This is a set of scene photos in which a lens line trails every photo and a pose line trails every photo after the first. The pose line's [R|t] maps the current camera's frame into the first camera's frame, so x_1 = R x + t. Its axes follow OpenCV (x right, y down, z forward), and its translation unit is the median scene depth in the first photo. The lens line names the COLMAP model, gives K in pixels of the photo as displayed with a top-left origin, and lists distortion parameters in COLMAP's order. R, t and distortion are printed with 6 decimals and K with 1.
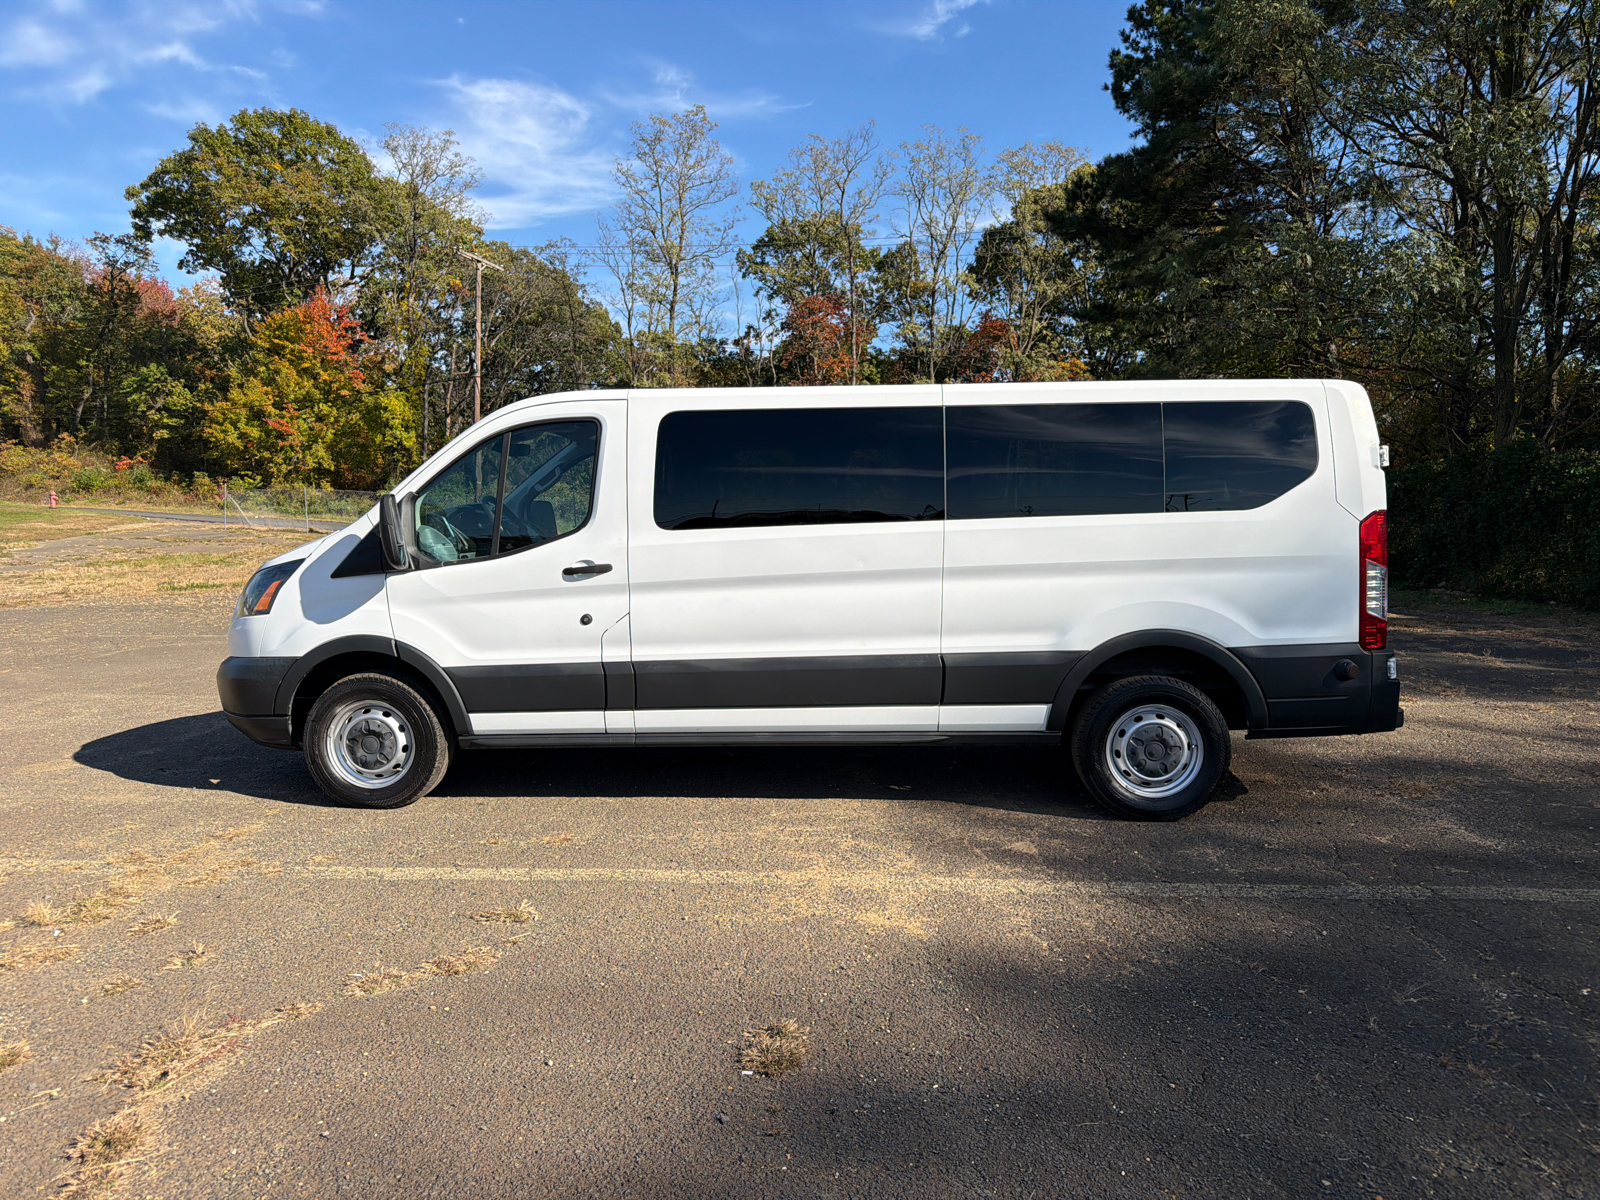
lens RADIAL K [[1142.9, 0, 800.3], [0, 1142.9, 600.6], [0, 0, 1]] dist [0.026535, -0.033369]
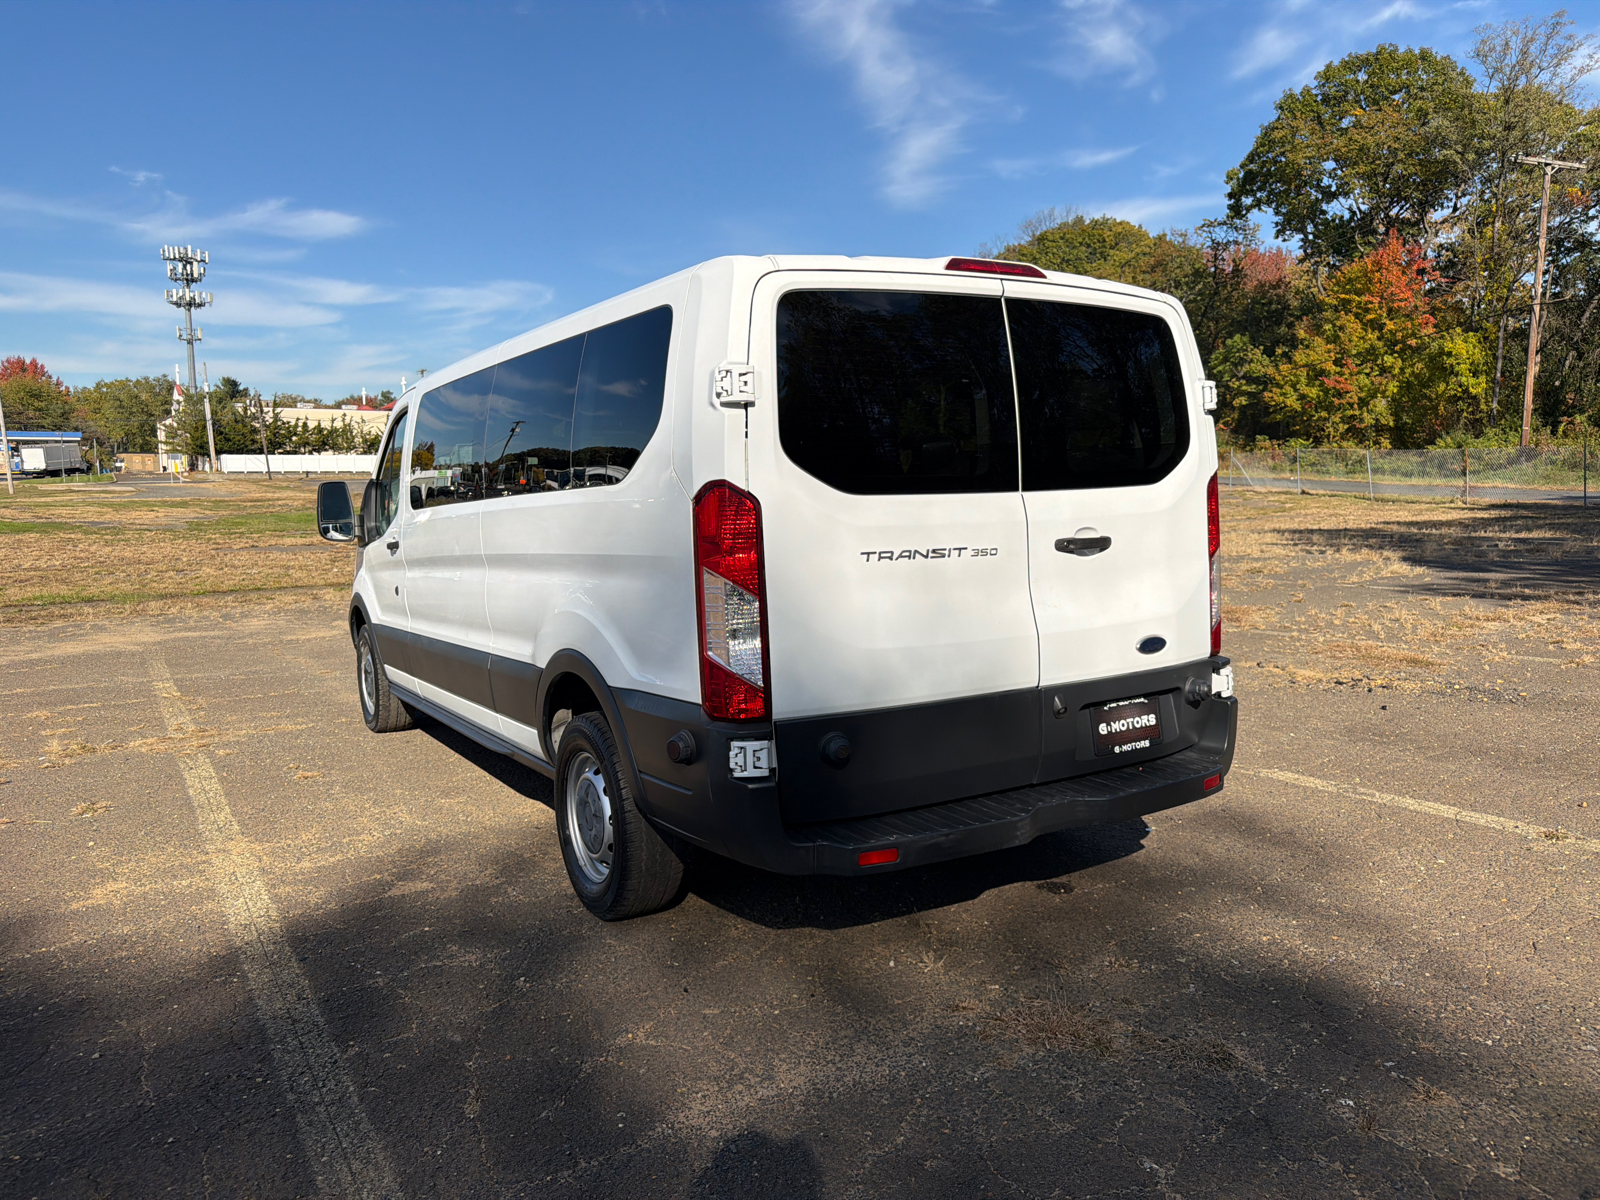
lens RADIAL K [[1142.9, 0, 787.8], [0, 1142.9, 590.1], [0, 0, 1]] dist [0.026535, -0.033369]
pose [[0.574262, 0.057440, -0.816654, 0.083743], [-0.036181, 0.998342, 0.044776, -0.004237], [0.817872, 0.003834, 0.575388, 0.059510]]
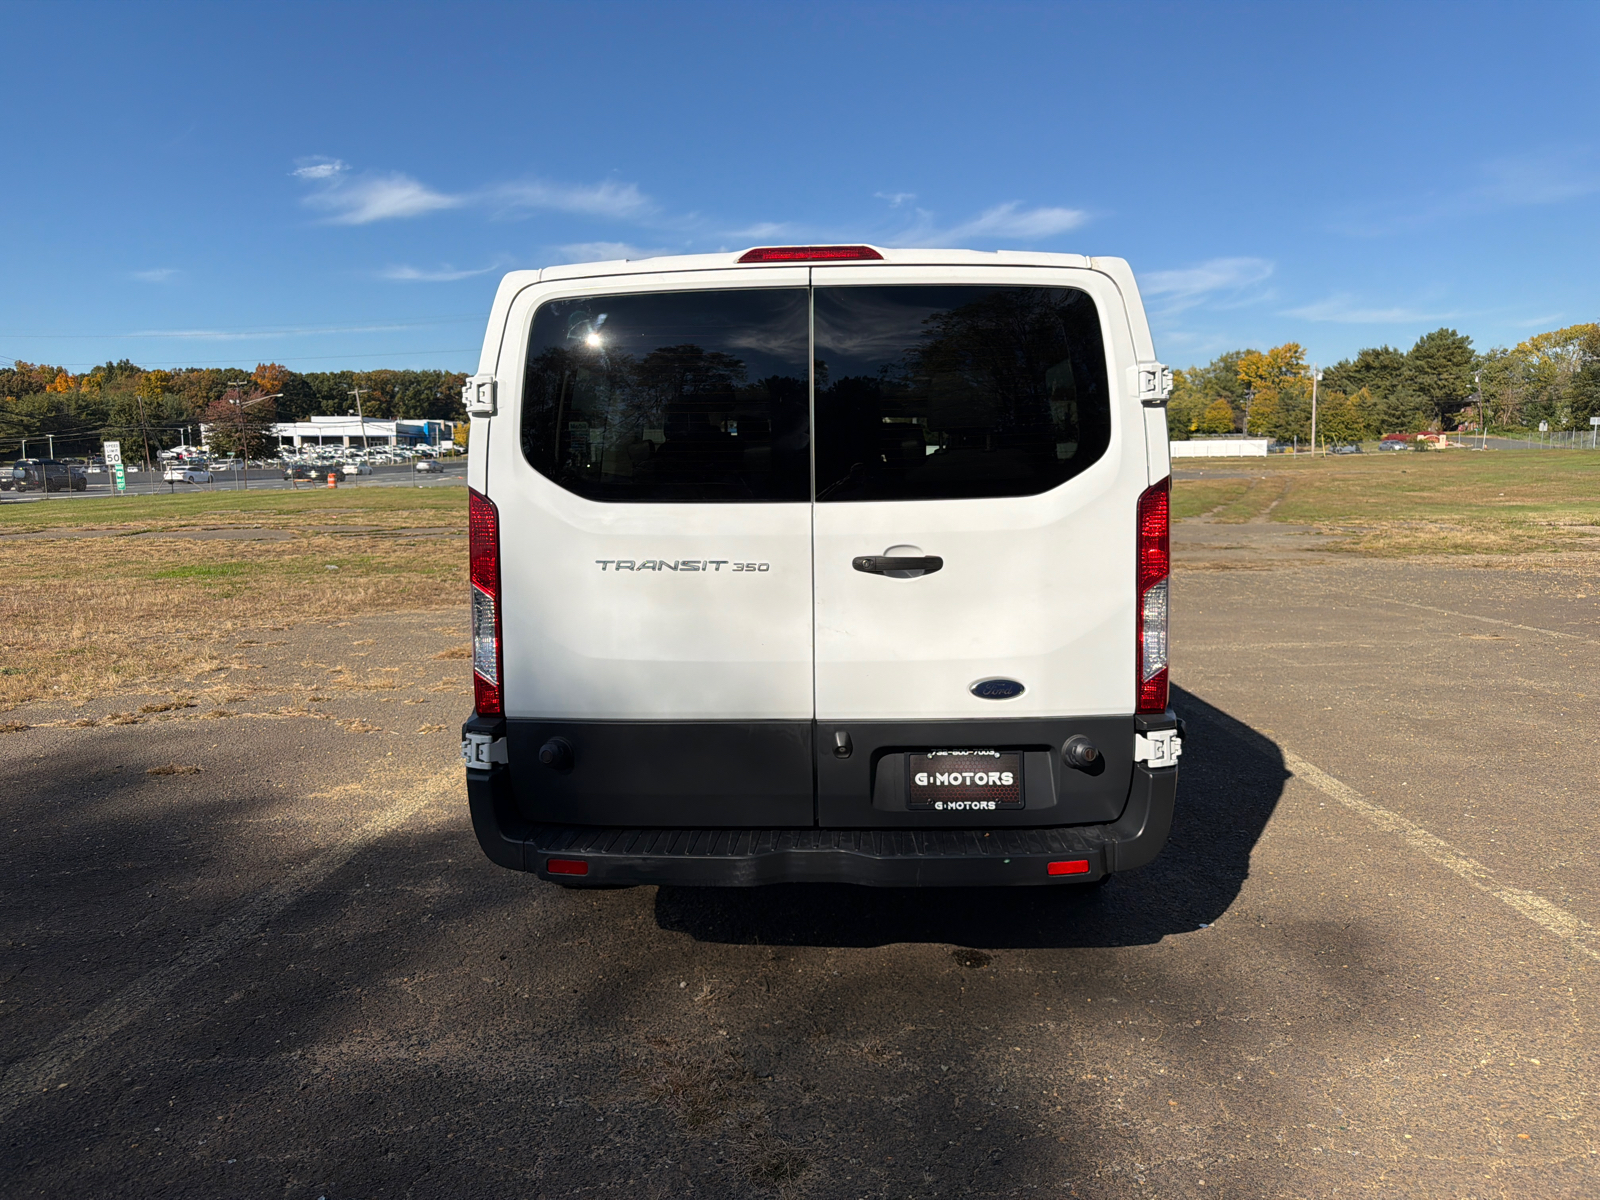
lens RADIAL K [[1142.9, 0, 794.2], [0, 1142.9, 597.5], [0, 0, 1]] dist [0.026535, -0.033369]
pose [[0.032609, 0.094333, -0.995007, 0.094492], [-0.062507, 0.993780, 0.092168, -0.007278], [0.997512, 0.059190, 0.038303, 0.097355]]
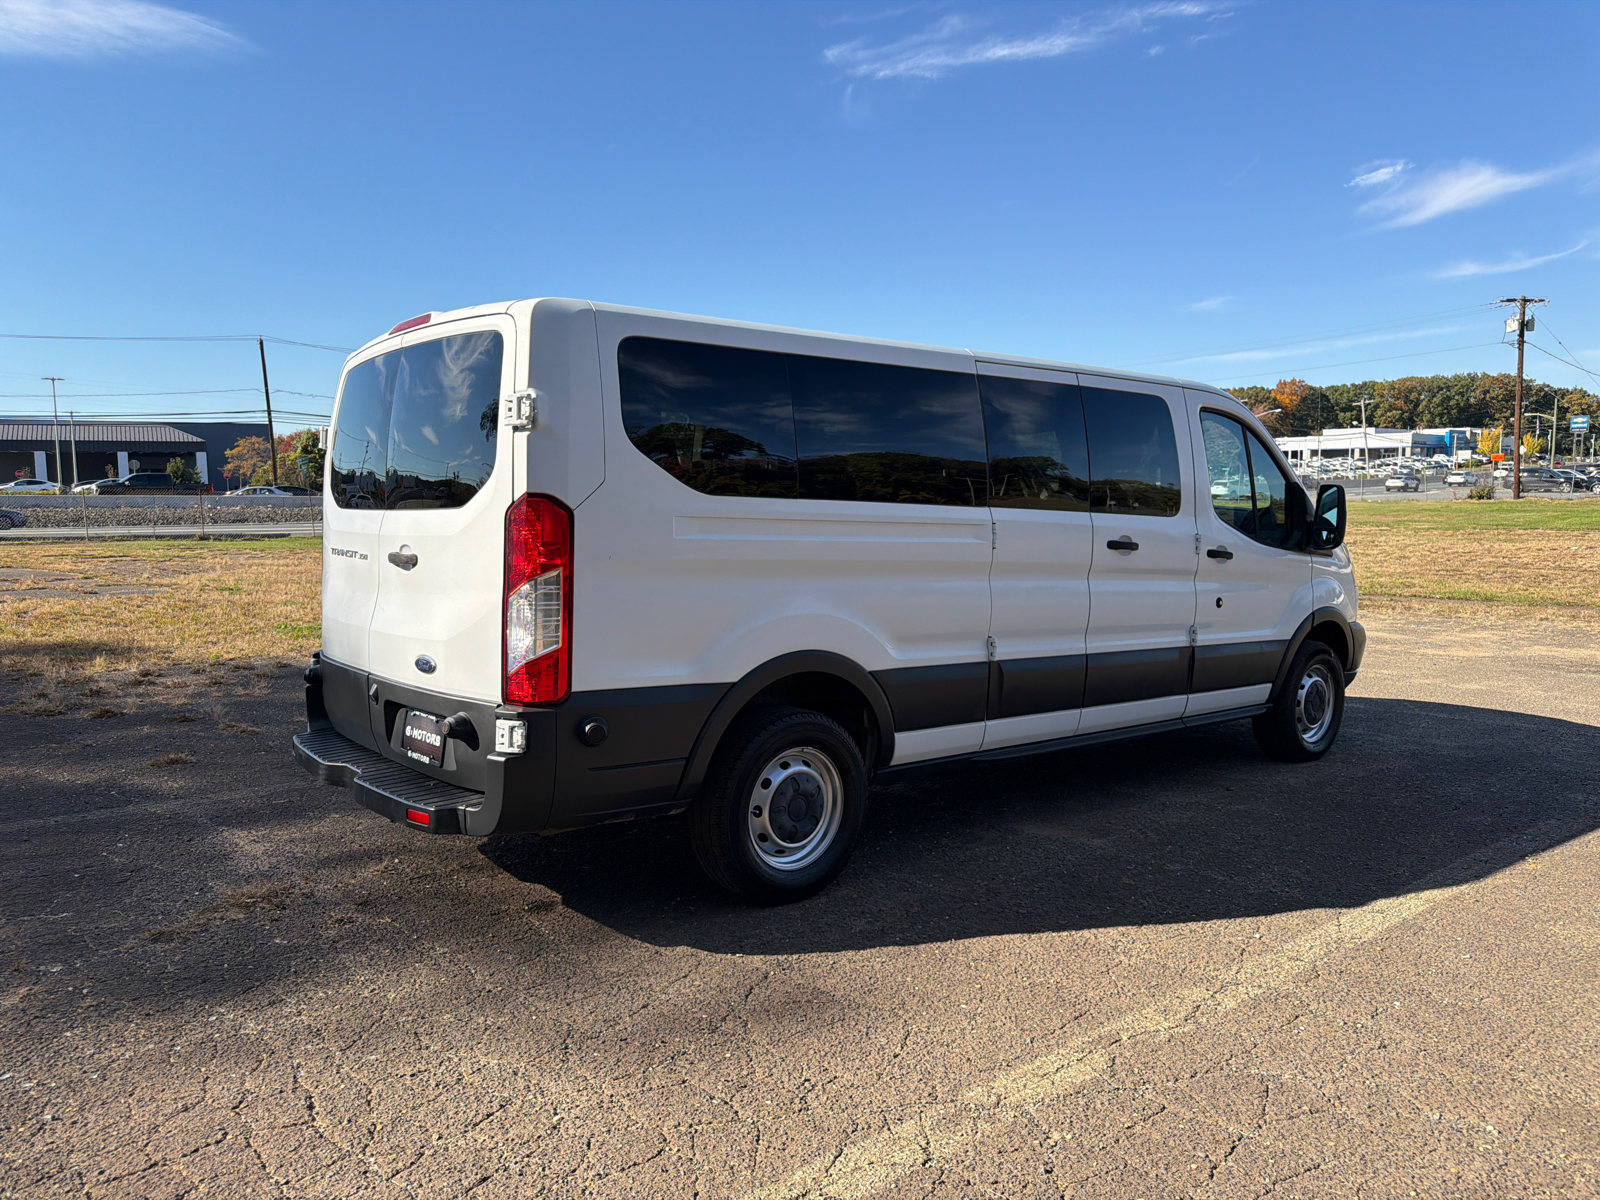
lens RADIAL K [[1142.9, 0, 806.6], [0, 1142.9, 602.9], [0, 0, 1]] dist [0.026535, -0.033369]
pose [[-0.718815, 0.057123, -0.692850, 0.073932], [-0.052432, 0.989325, 0.135964, -0.011854], [0.693221, 0.134061, -0.708147, 0.163561]]
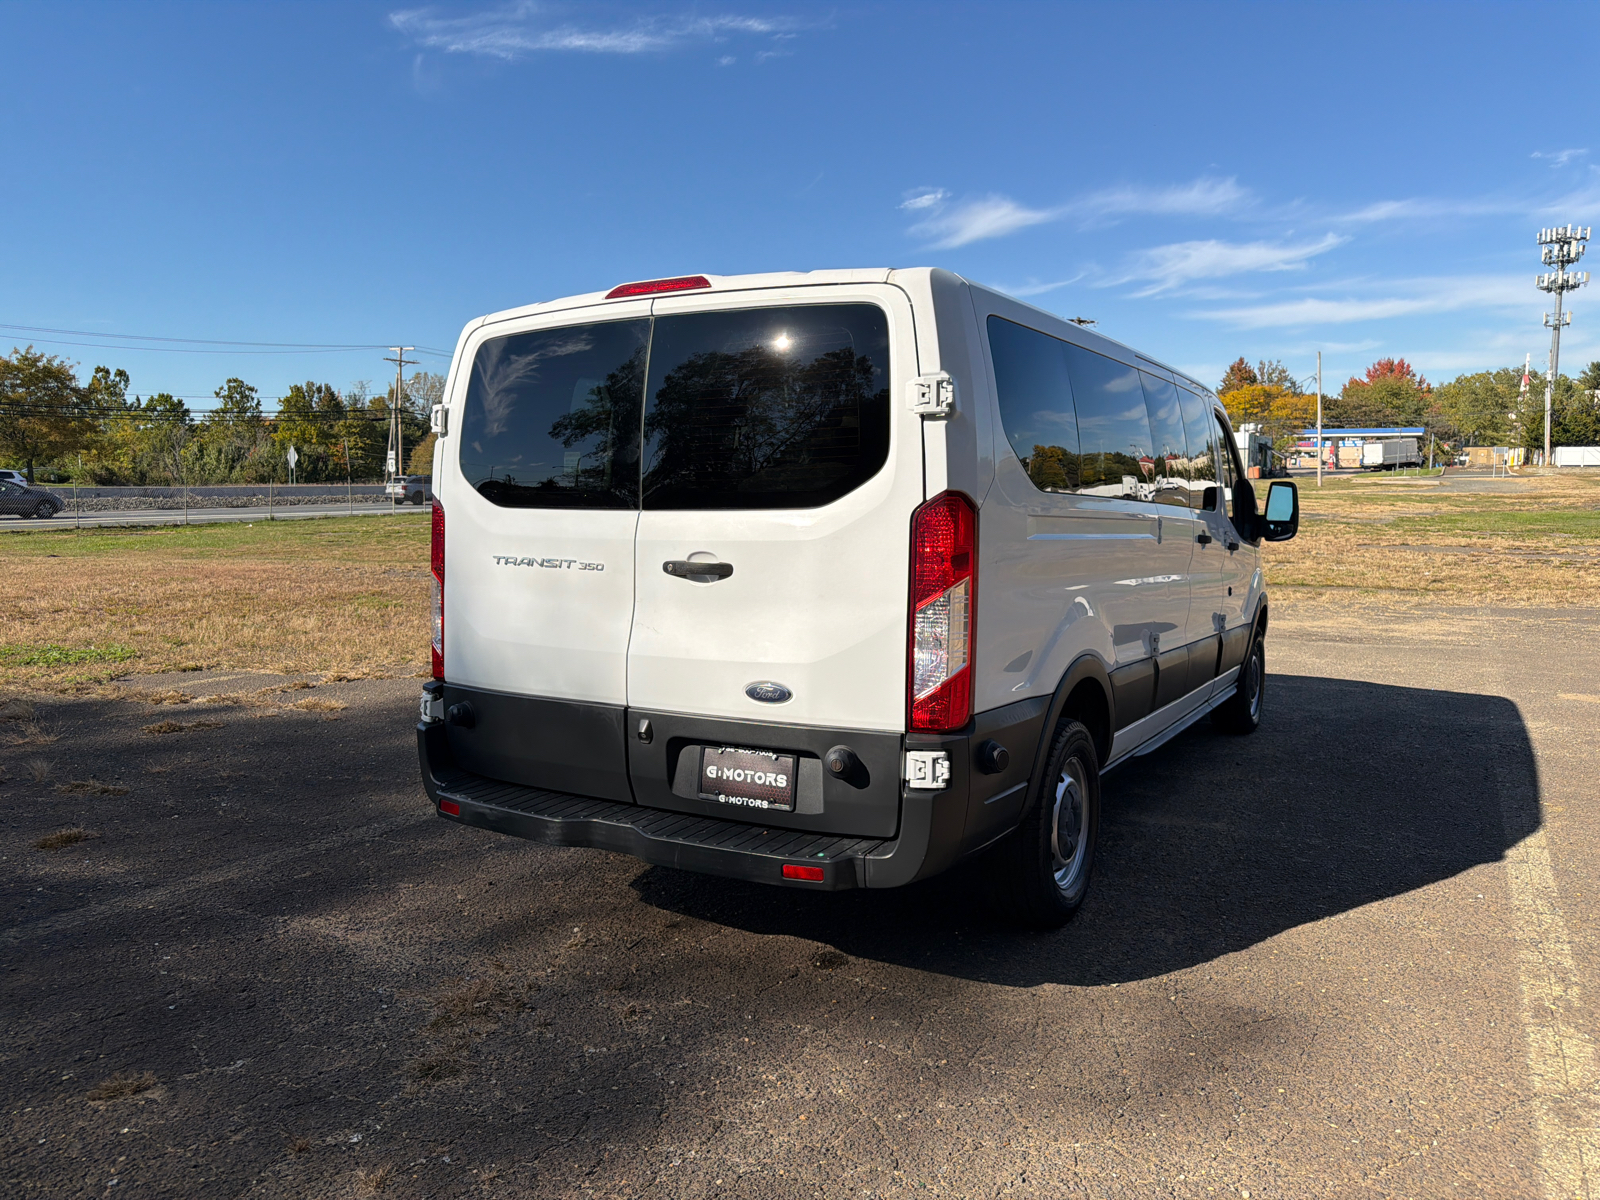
lens RADIAL K [[1142.9, 0, 804.5], [0, 1142.9, 592.9], [0, 0, 1]] dist [0.026535, -0.033369]
pose [[-0.434118, 0.073044, -0.897890, 0.091139], [-0.067226, 0.991302, 0.113146, -0.009664], [0.898344, 0.109480, -0.425432, 0.130313]]
